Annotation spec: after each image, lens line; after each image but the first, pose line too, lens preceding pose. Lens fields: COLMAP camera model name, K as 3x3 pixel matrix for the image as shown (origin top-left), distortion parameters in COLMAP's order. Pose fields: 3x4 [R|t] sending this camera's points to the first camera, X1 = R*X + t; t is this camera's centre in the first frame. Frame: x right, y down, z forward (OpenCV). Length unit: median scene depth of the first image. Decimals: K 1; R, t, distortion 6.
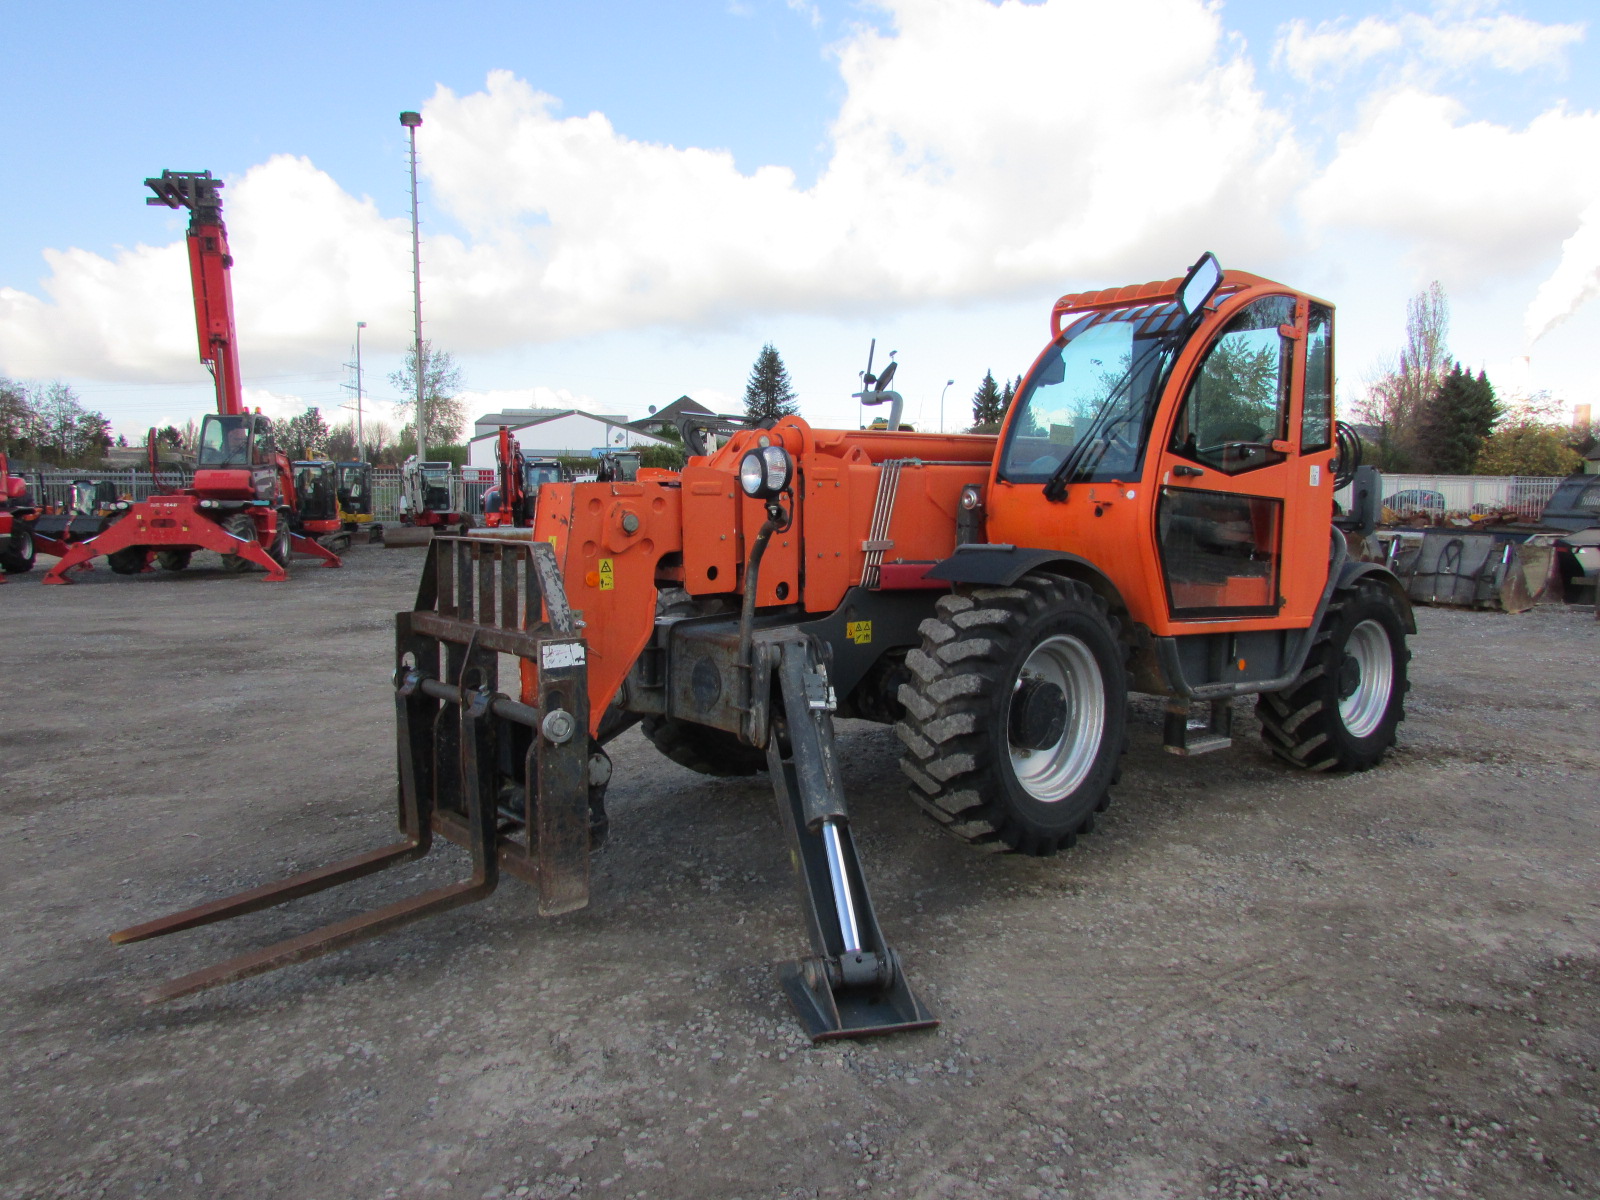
lens RADIAL K [[1122.7, 0, 793.0], [0, 1122.7, 601.7], [0, 0, 1]] dist [-0.023850, 0.007160]
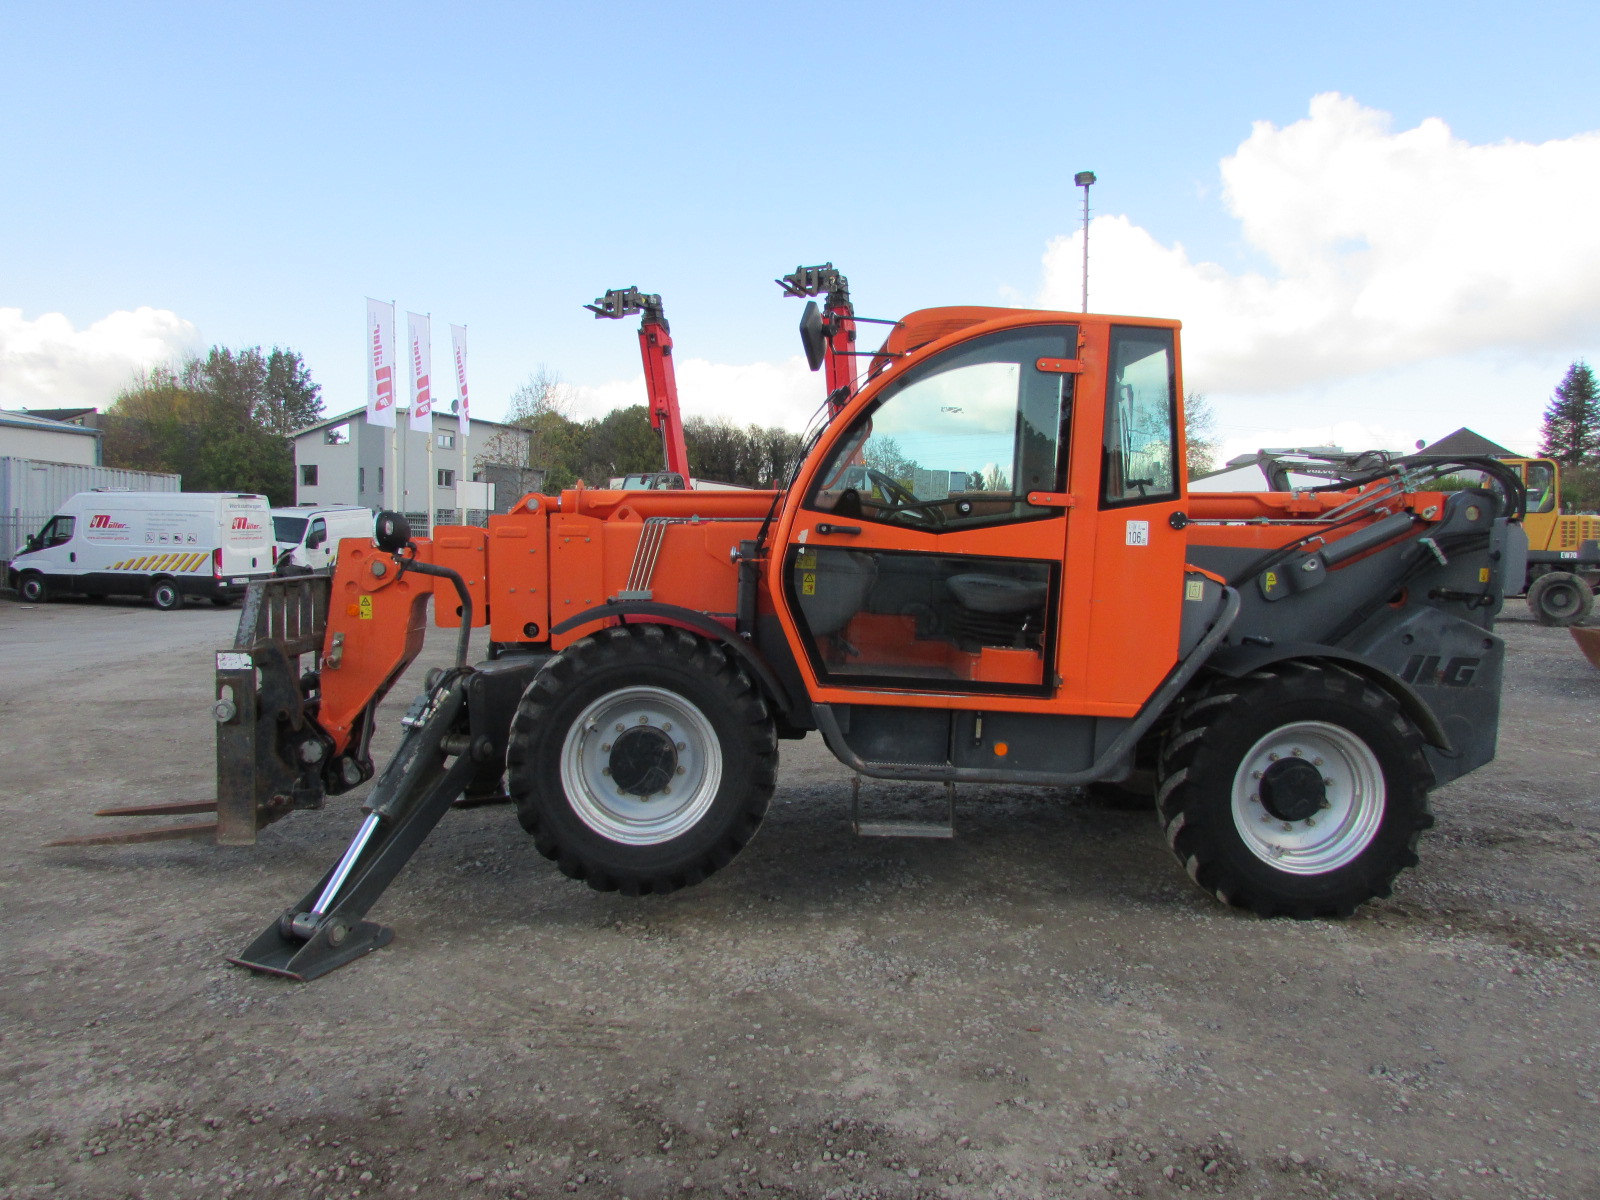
lens RADIAL K [[1122.7, 0, 793.0], [0, 1122.7, 601.7], [0, 0, 1]] dist [-0.023850, 0.007160]
pose [[0.792454, 0.044028, -0.608341, 1.008510], [-0.066569, 0.997676, -0.014510, -0.044279], [0.606289, 0.051995, 0.793543, 0.255937]]
